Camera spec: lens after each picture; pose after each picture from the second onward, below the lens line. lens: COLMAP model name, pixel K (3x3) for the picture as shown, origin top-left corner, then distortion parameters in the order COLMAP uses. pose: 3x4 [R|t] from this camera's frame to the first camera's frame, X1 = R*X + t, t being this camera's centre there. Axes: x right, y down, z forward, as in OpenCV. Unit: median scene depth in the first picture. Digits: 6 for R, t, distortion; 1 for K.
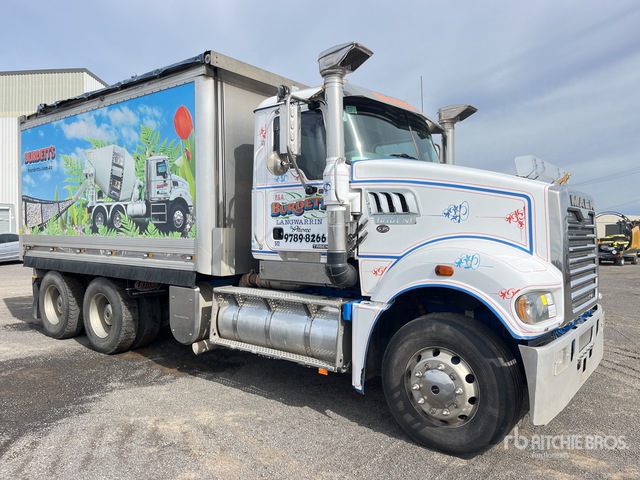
lens RADIAL K [[494.4, 0, 320.0], [0, 494.4, 240.0], [0, 0, 1]] dist [-0.010710, -0.002310]
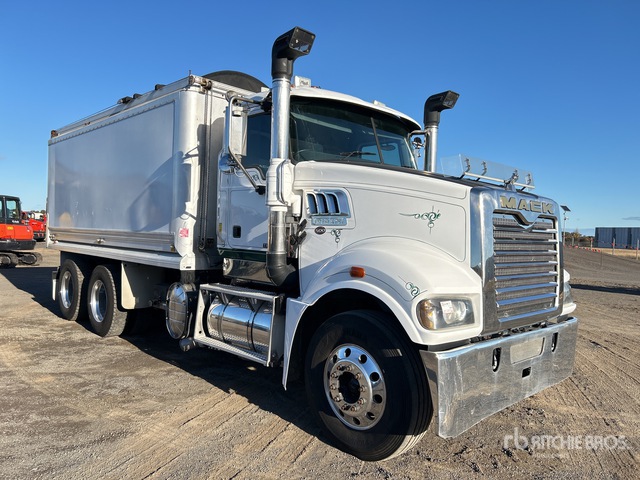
lens RADIAL K [[494.4, 0, 320.0], [0, 494.4, 240.0], [0, 0, 1]] dist [-0.010710, -0.002310]
pose [[0.988794, 0.029901, -0.146262, 0.278949], [-0.030471, 0.999534, -0.001655, 0.000879], [0.146145, 0.006094, 0.989244, -0.000727]]
